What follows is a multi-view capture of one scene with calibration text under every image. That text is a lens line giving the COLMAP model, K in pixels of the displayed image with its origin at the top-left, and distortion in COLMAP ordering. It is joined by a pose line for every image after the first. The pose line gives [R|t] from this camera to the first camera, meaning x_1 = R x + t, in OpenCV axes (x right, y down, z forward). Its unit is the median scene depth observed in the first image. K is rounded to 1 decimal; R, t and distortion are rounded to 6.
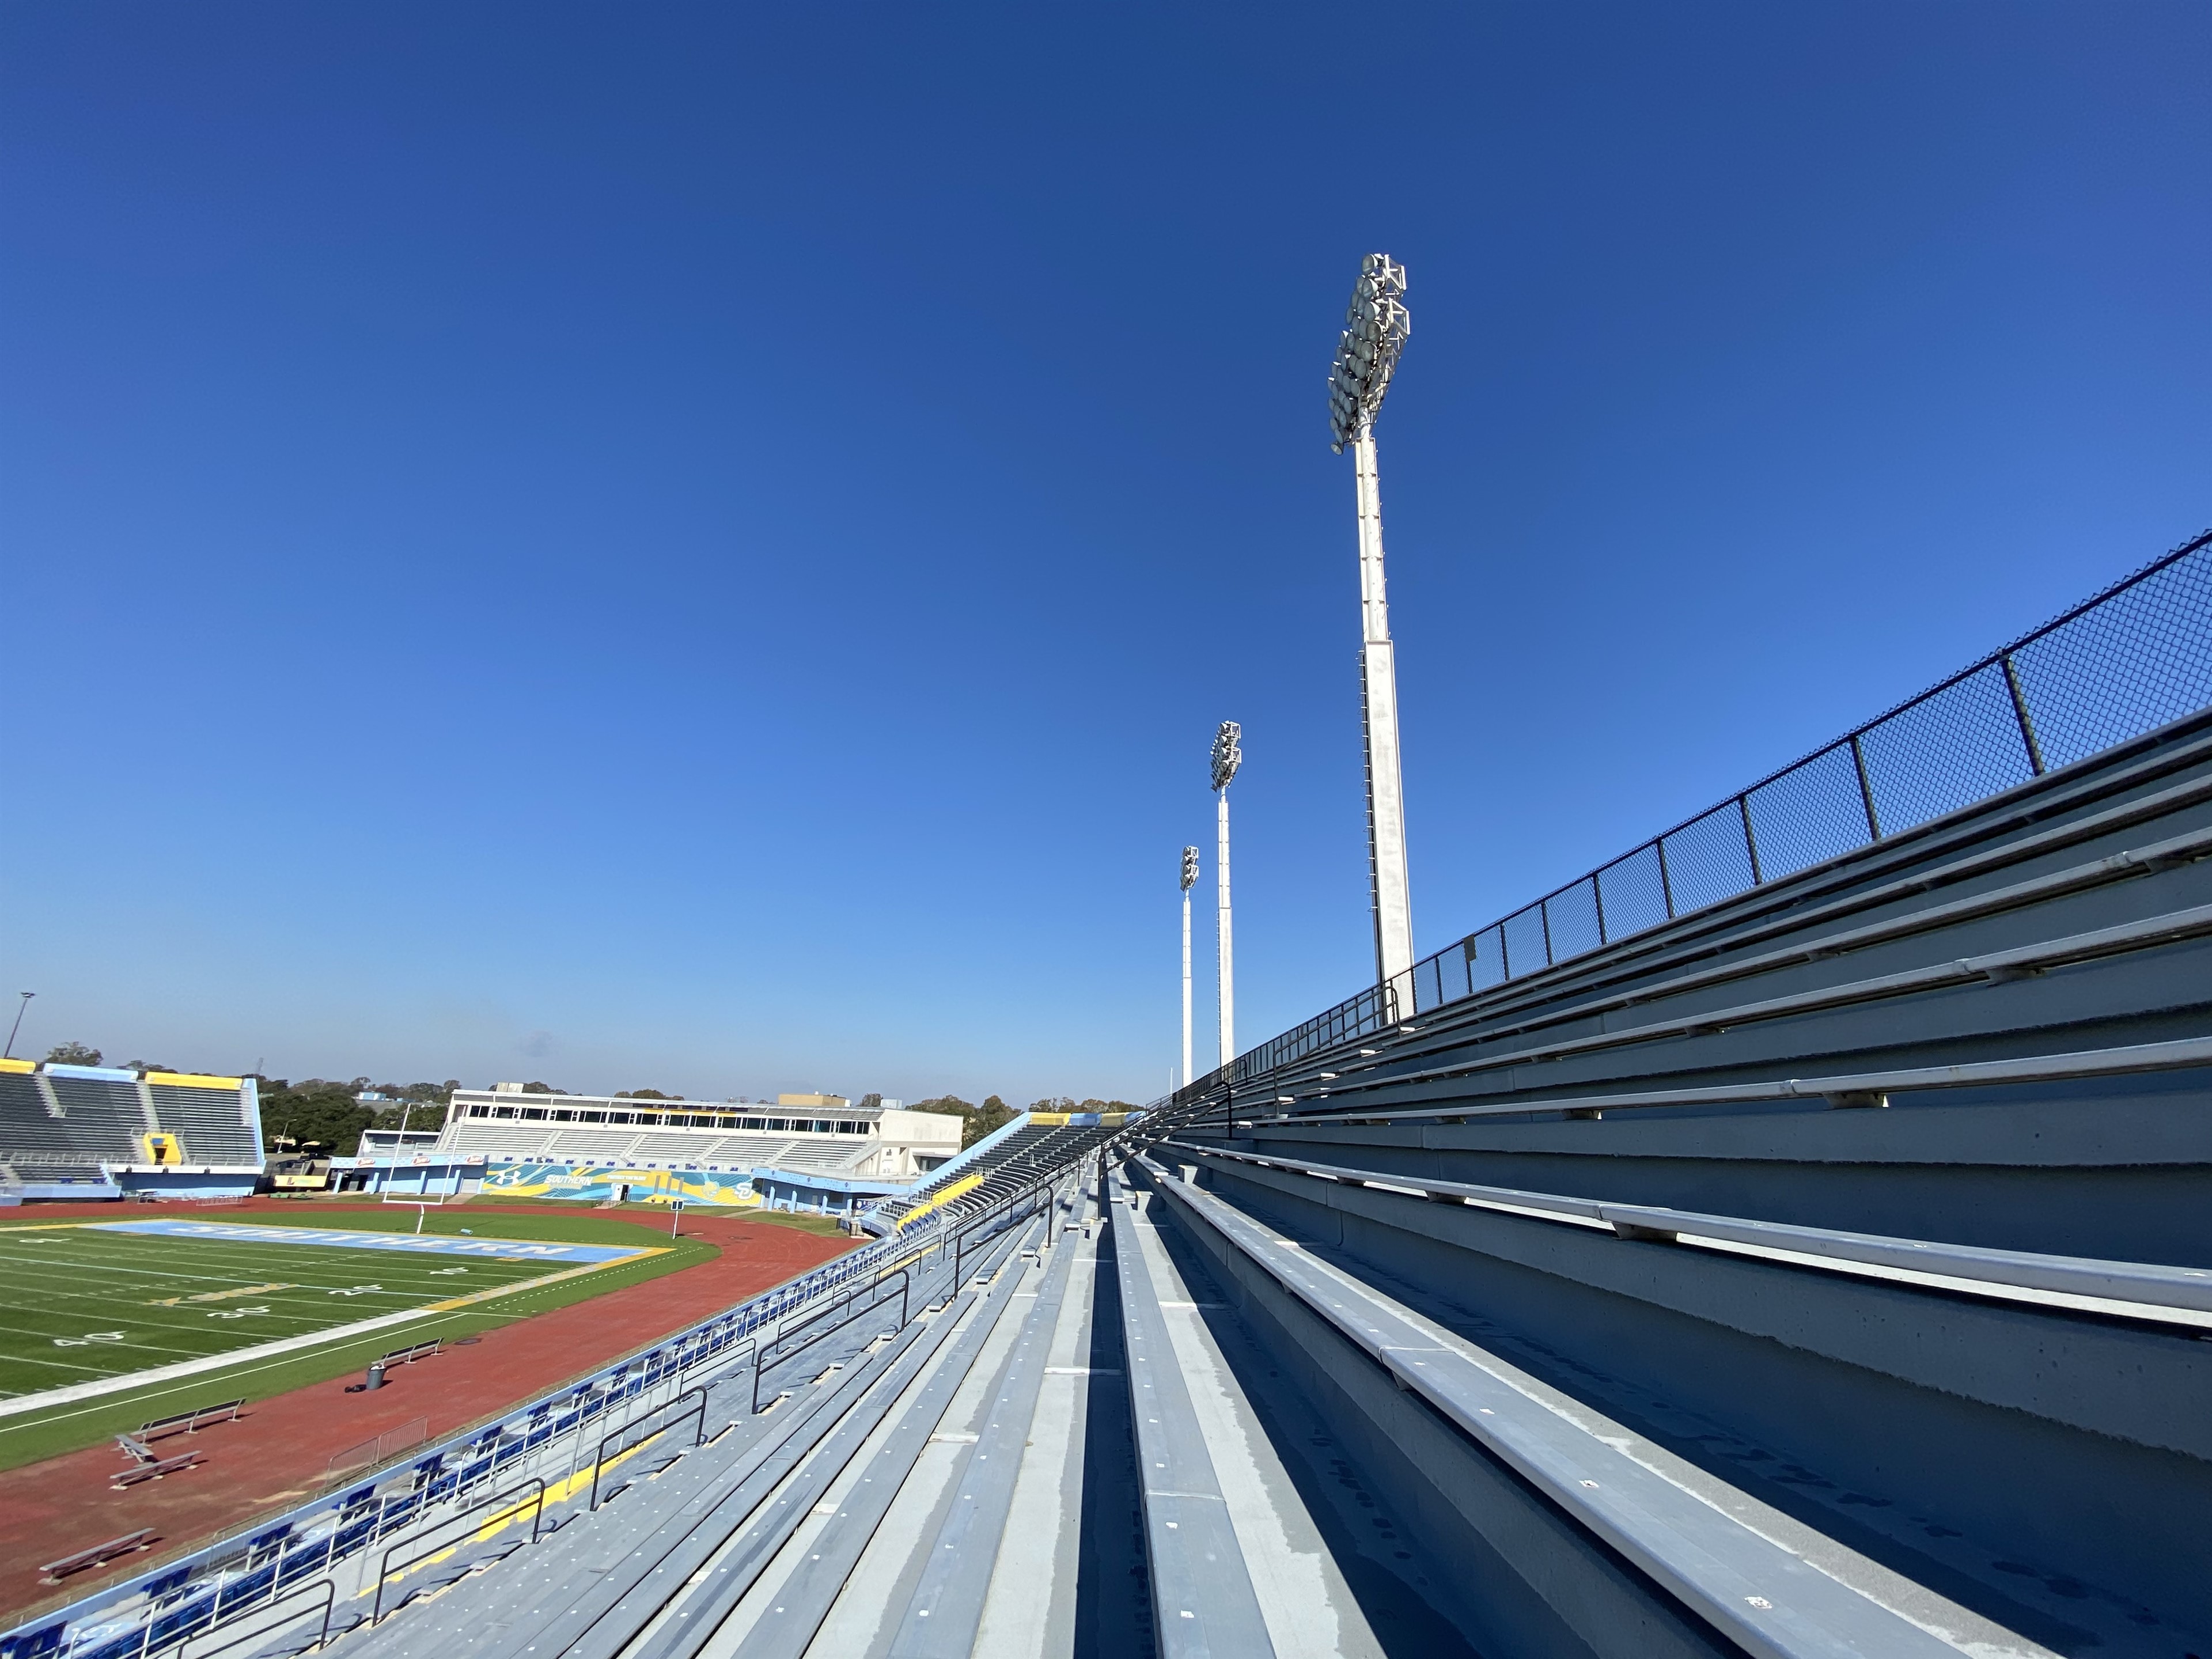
lens RADIAL K [[903.9, 0, 1106.0], [0, 903.9, 829.5], [0, 0, 1]] dist [0.032853, -0.025142]
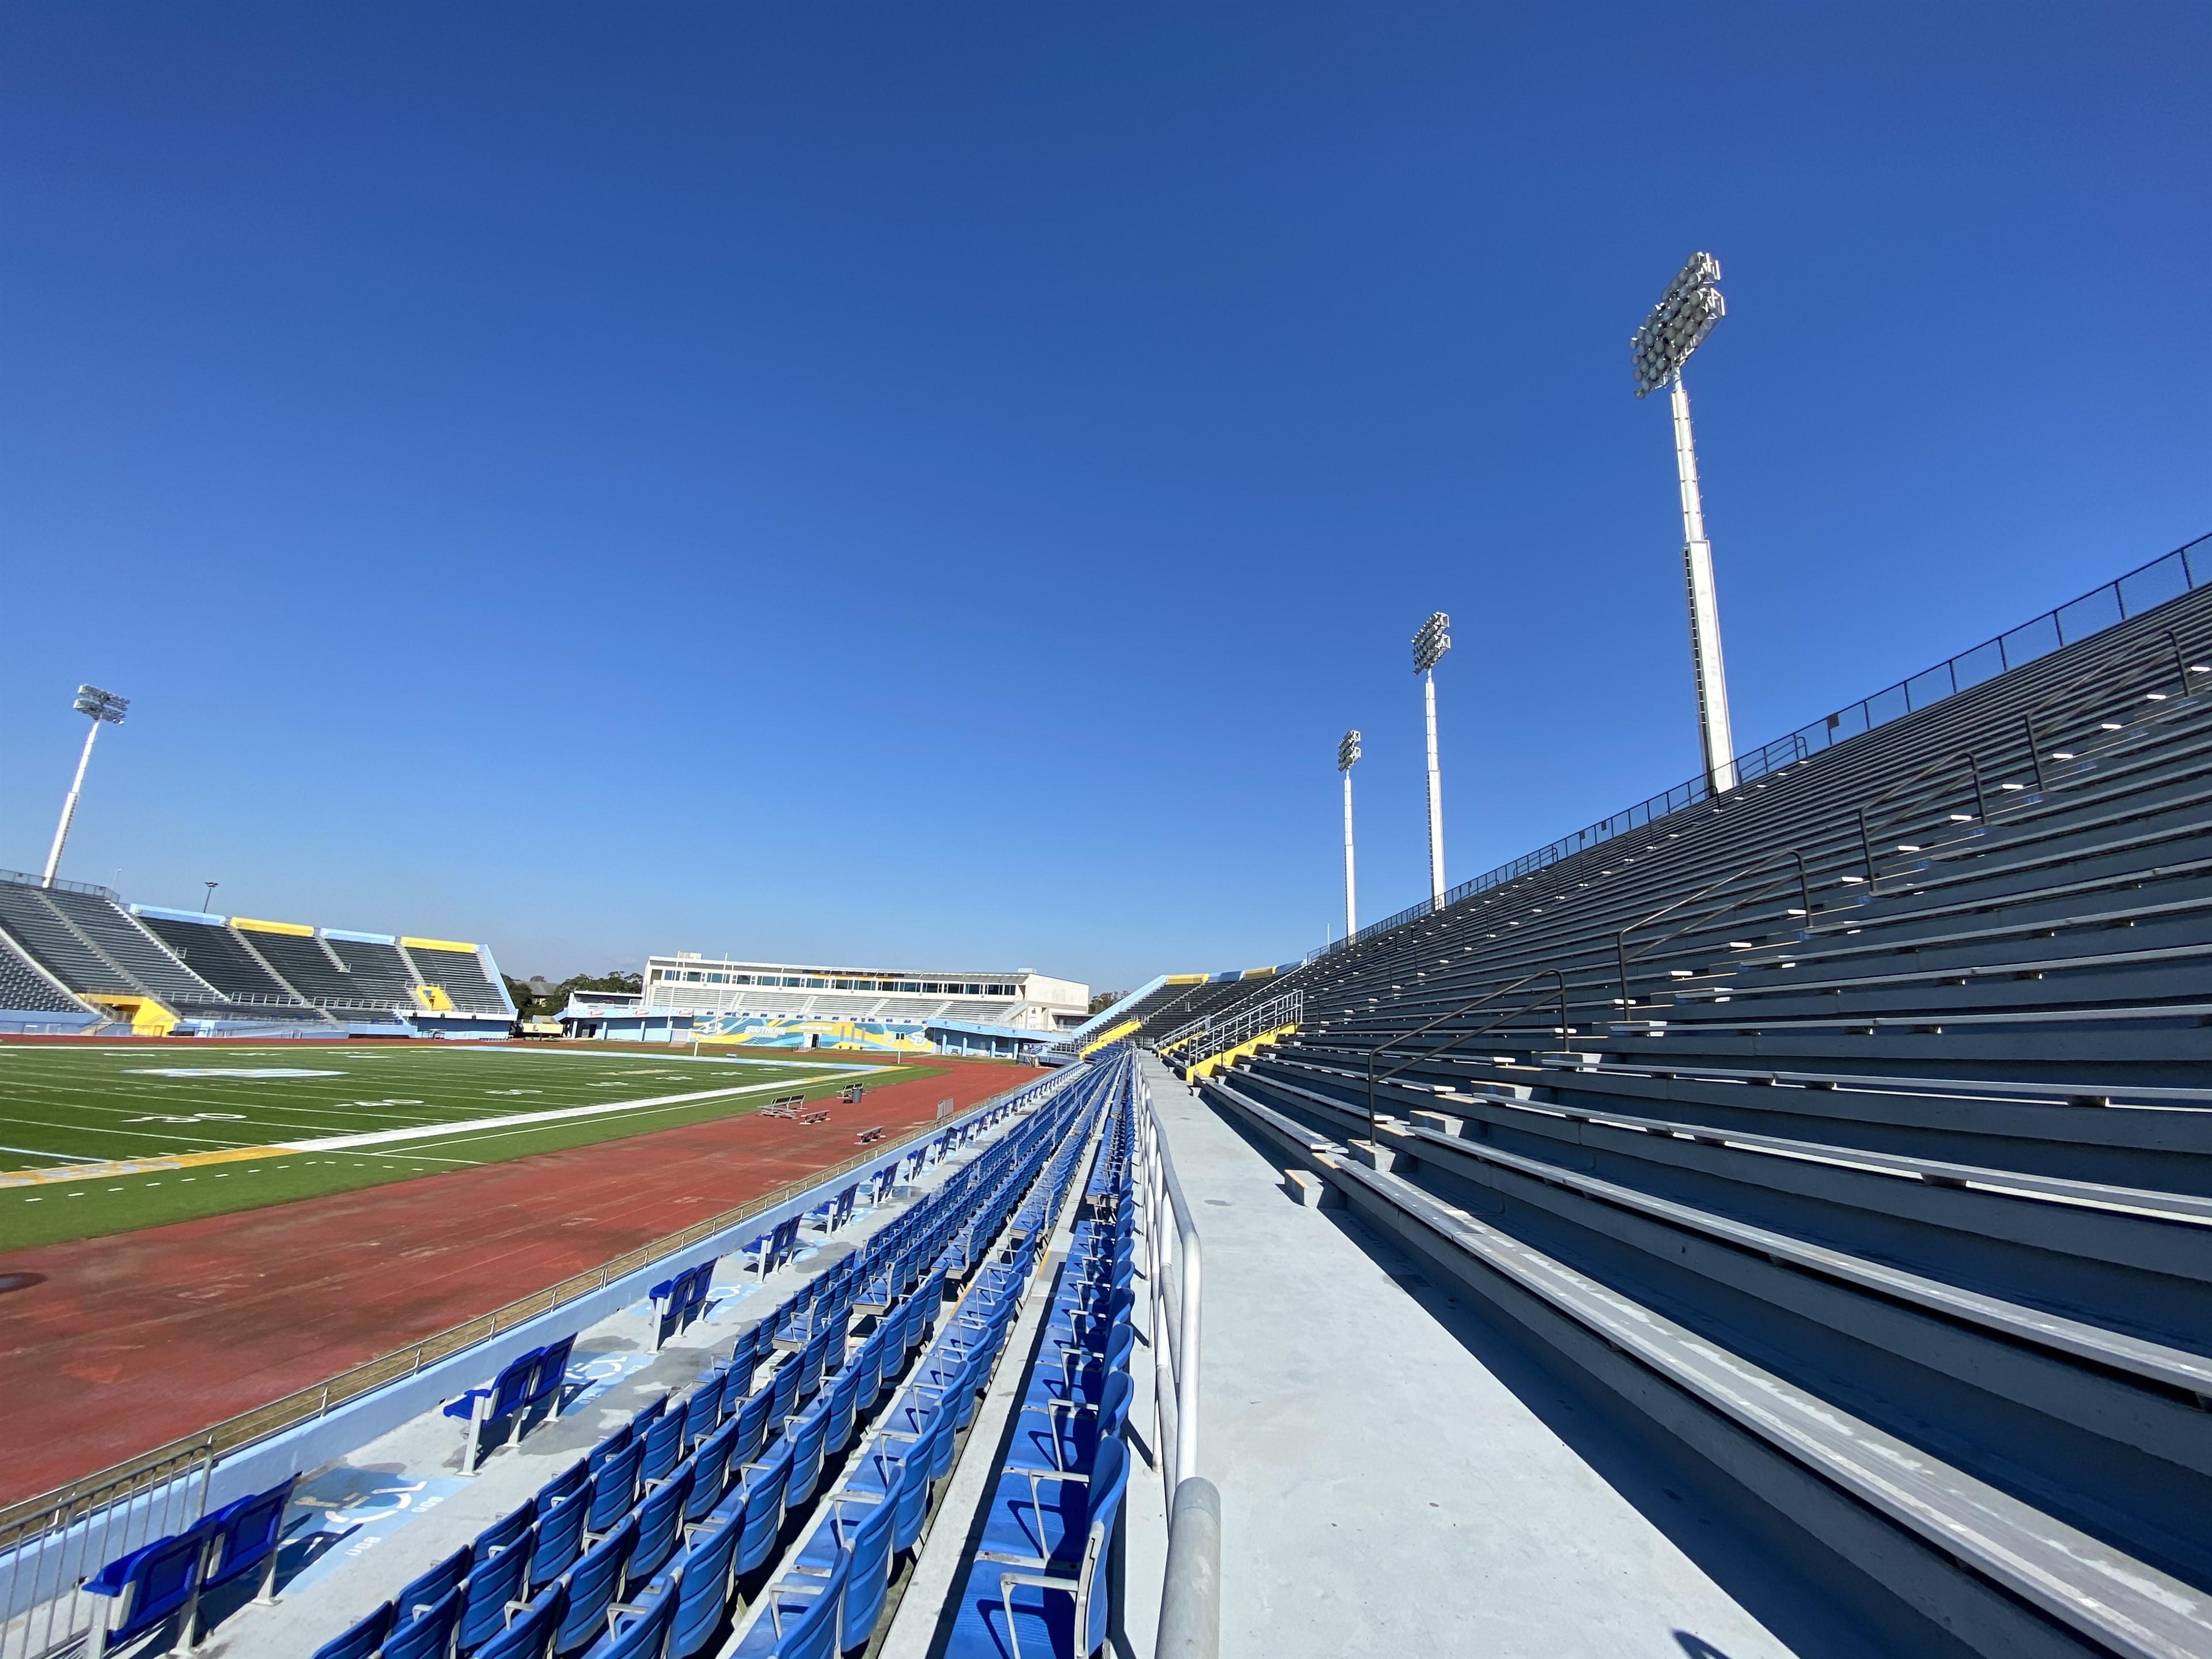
lens RADIAL K [[903.9, 0, 1106.0], [0, 903.9, 829.5], [0, 0, 1]] dist [0.032853, -0.025142]
pose [[0.999857, -0.001173, -0.016886, -0.141899], [0.002768, 0.995494, 0.094784, 0.024752], [0.016699, -0.094817, 0.995355, -0.114336]]
